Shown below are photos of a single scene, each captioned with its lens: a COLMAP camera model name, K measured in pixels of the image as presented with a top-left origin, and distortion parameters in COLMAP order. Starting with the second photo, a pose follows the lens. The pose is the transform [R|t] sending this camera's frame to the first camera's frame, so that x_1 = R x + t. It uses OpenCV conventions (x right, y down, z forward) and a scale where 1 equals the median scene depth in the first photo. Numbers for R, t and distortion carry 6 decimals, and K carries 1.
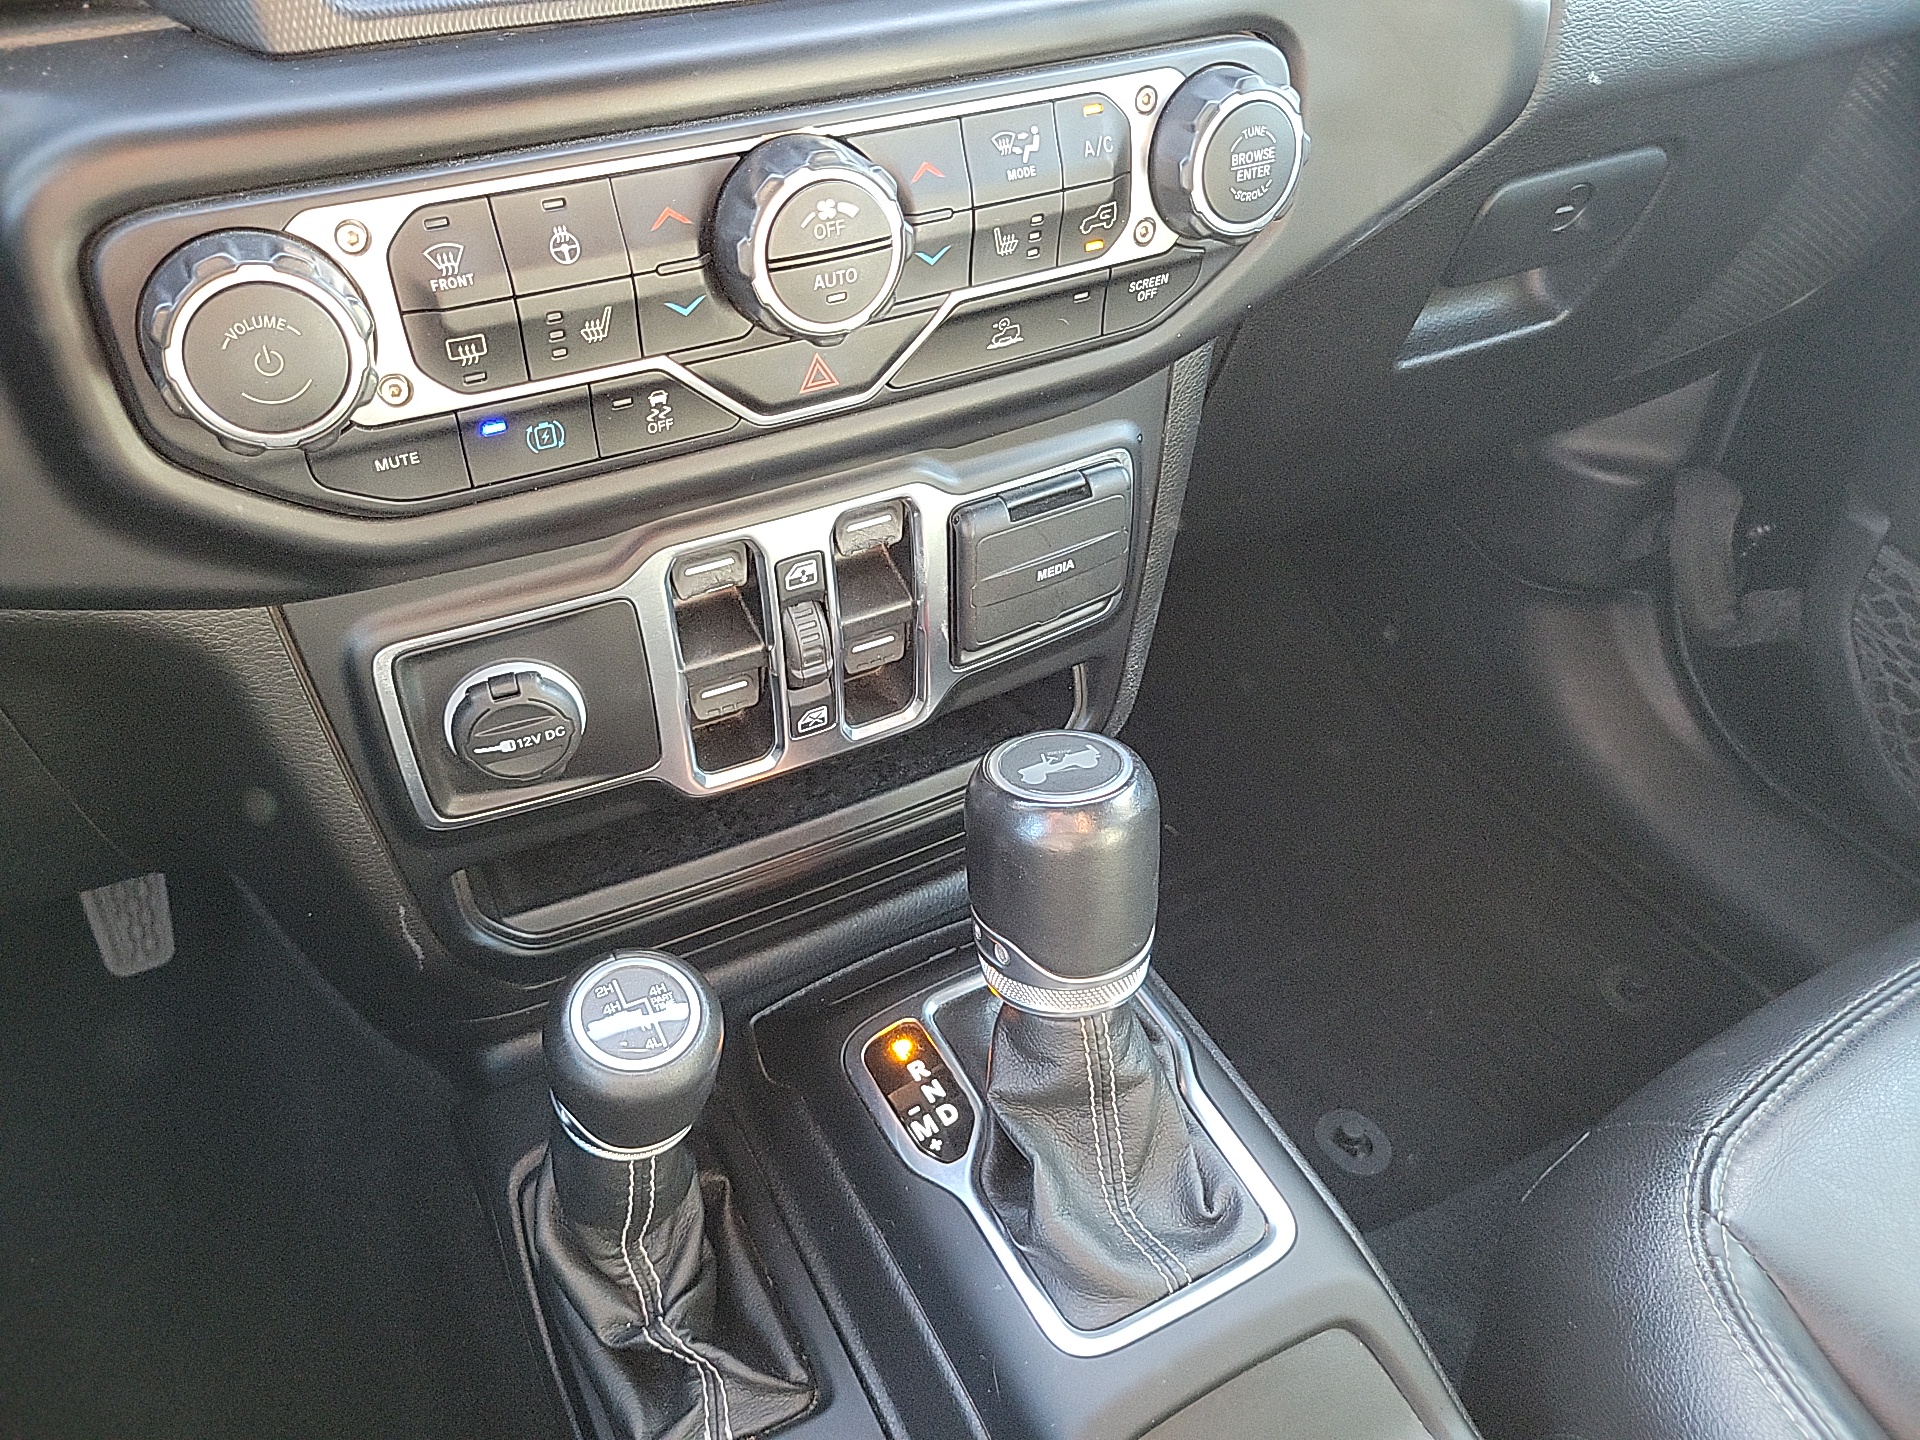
lens RADIAL K [[1460.3, 0, 976.0], [0, 1460.3, 731.7], [0, 0, 1]] dist [0.016480, 0.000683]
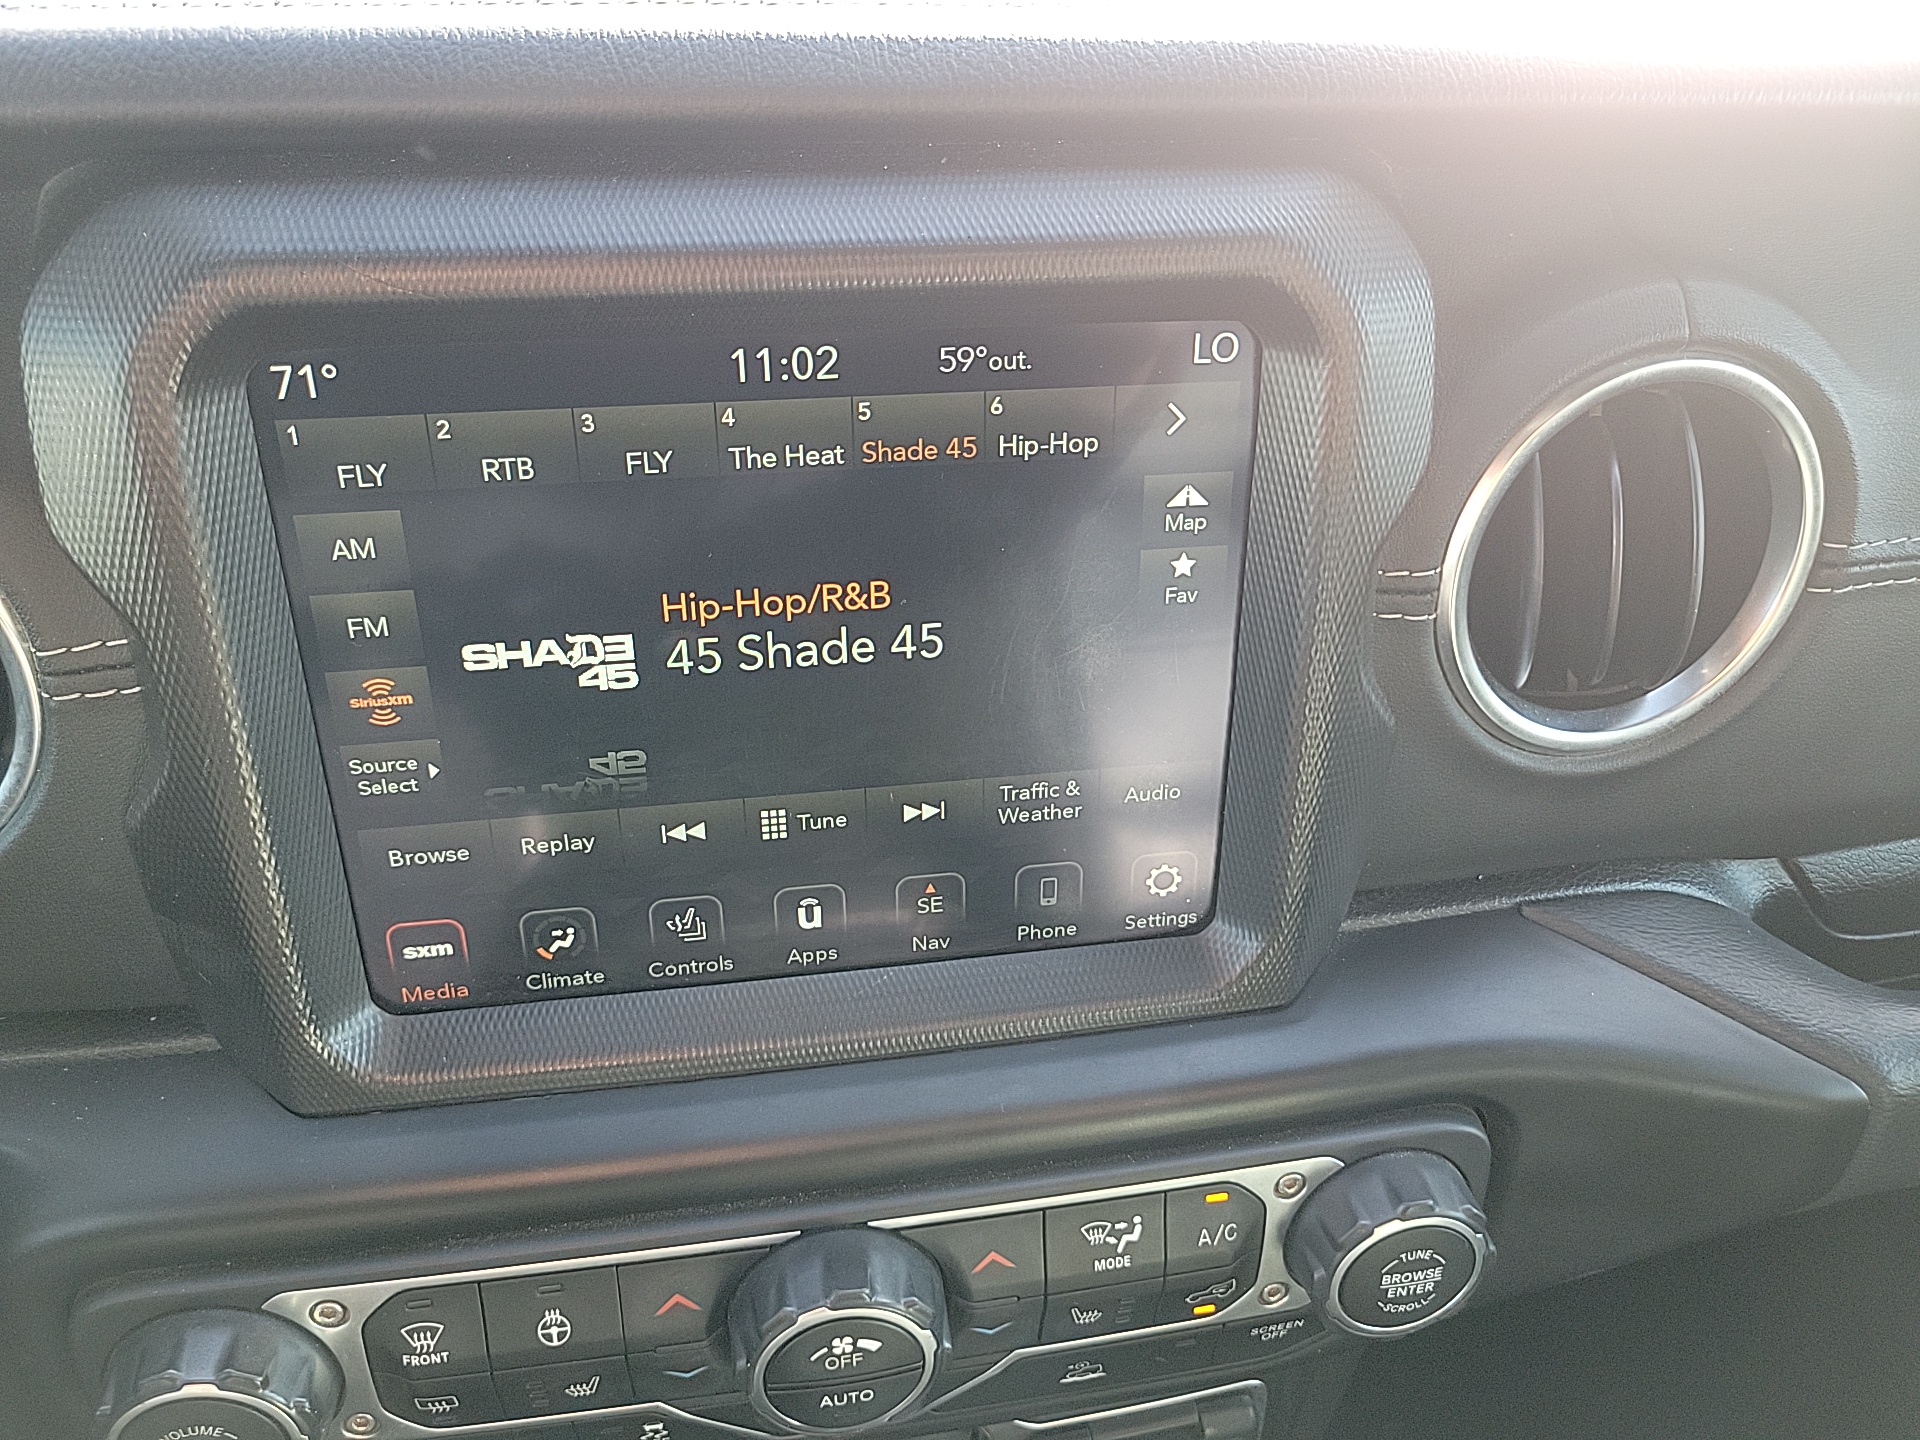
lens RADIAL K [[1436.4, 0, 961.3], [0, 1436.4, 720.9], [0, 0, 1]] dist [-0.000954, -0.005311]
pose [[0.946195, 0.195878, -0.257580, 0.095893], [-0.220450, 0.972886, -0.069966, -0.578425], [0.236891, 0.122985, 0.963721, 0.127669]]
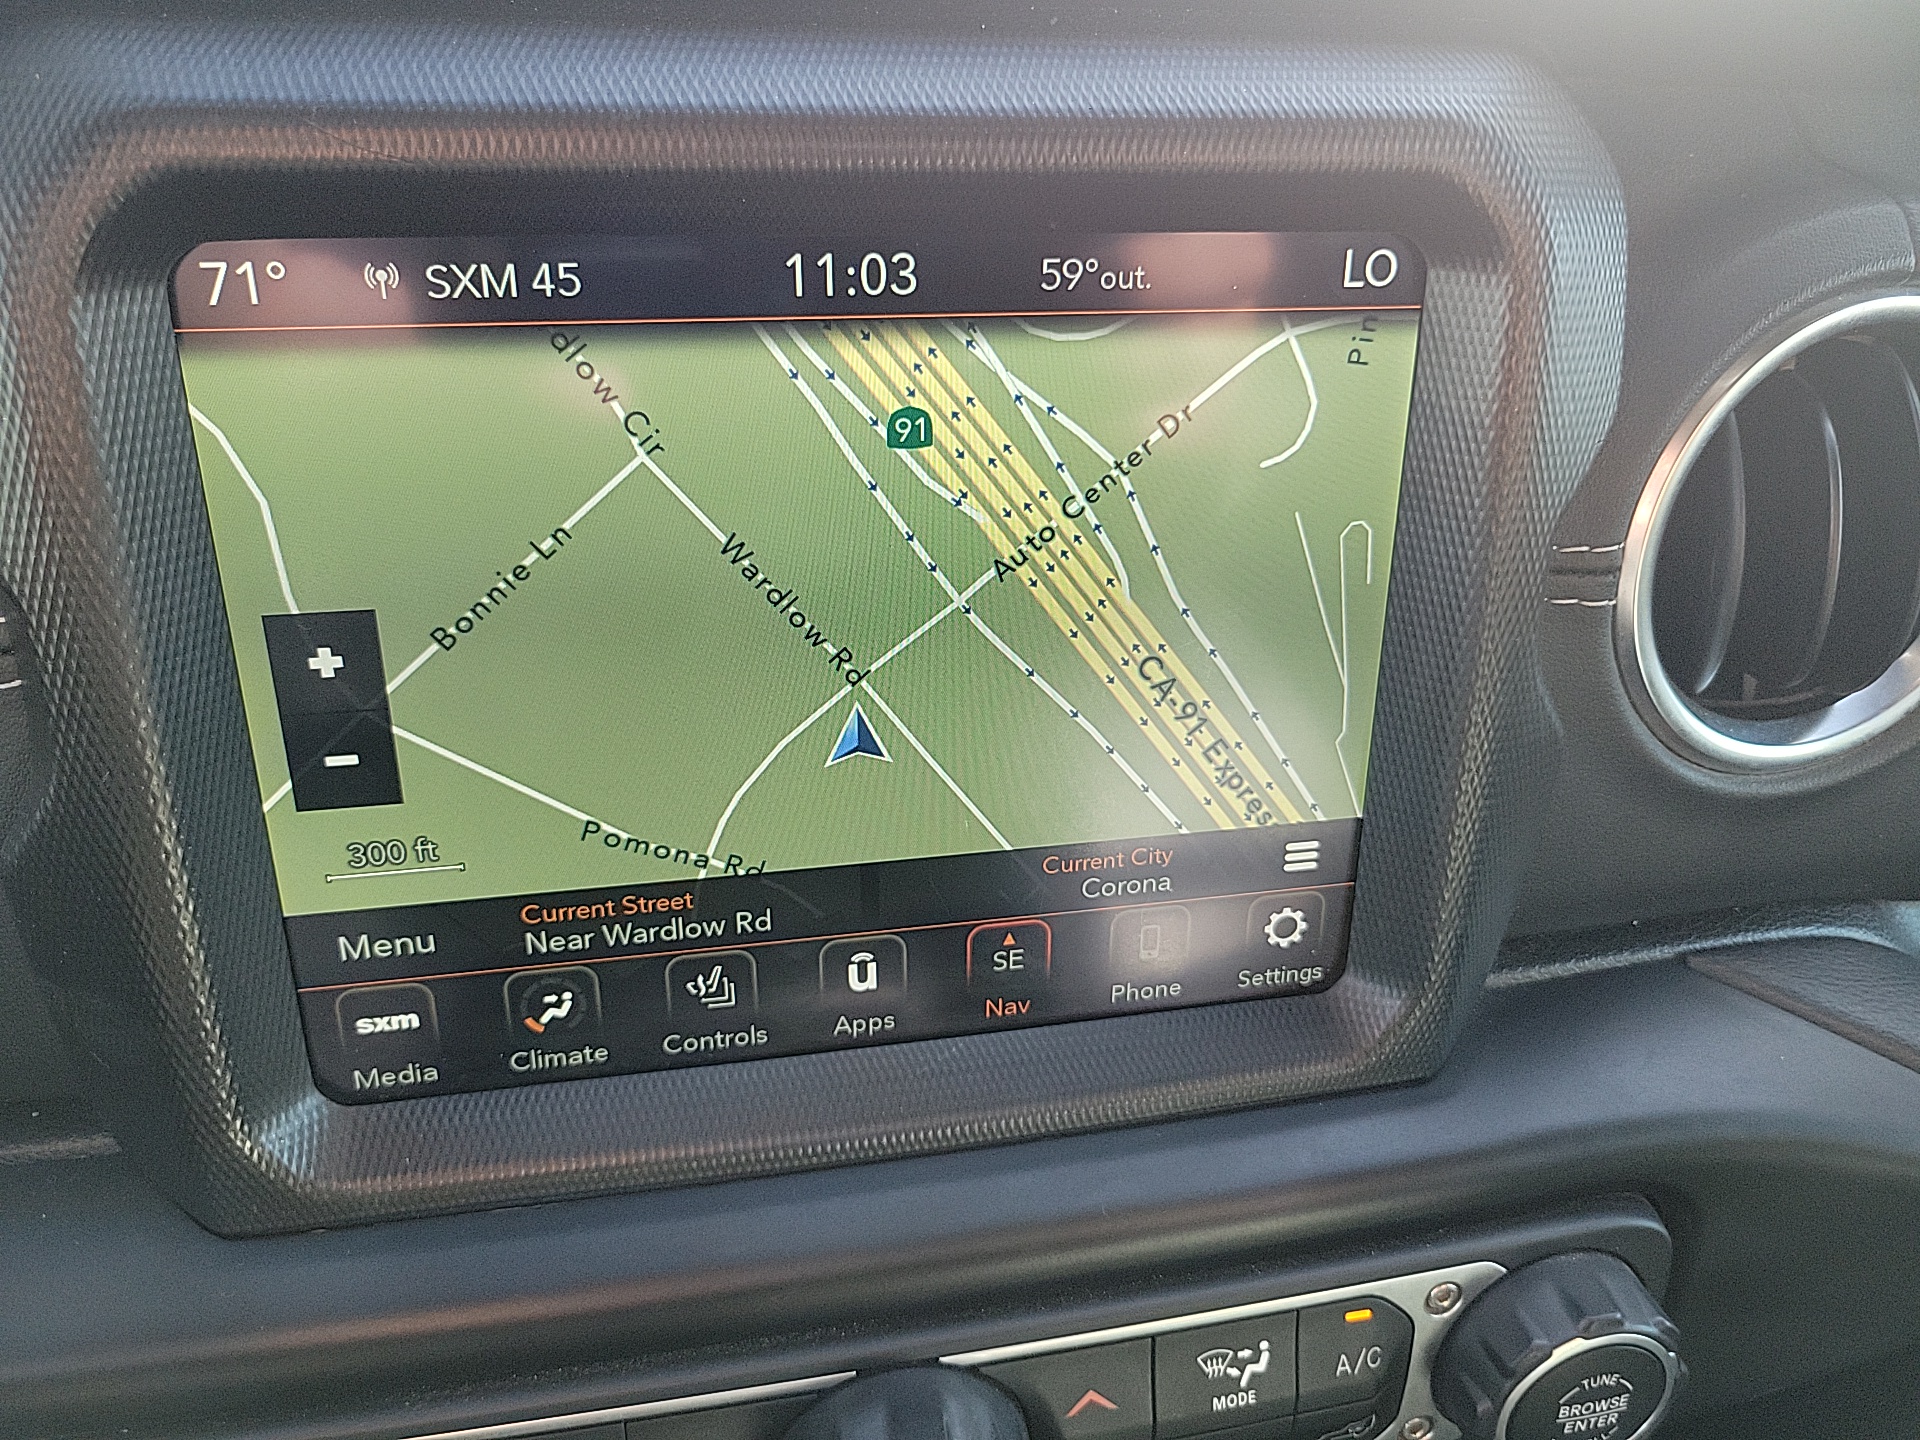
lens RADIAL K [[1445.4, 0, 965.3], [0, 1445.4, 728.2], [0, 0, 1]] dist [-0.010104, -0.004446]
pose [[0.956776, 0.175863, -0.231627, 0.010612], [-0.209666, 0.969051, -0.130309, -0.544016], [0.201542, 0.173240, 0.964038, 0.247296]]
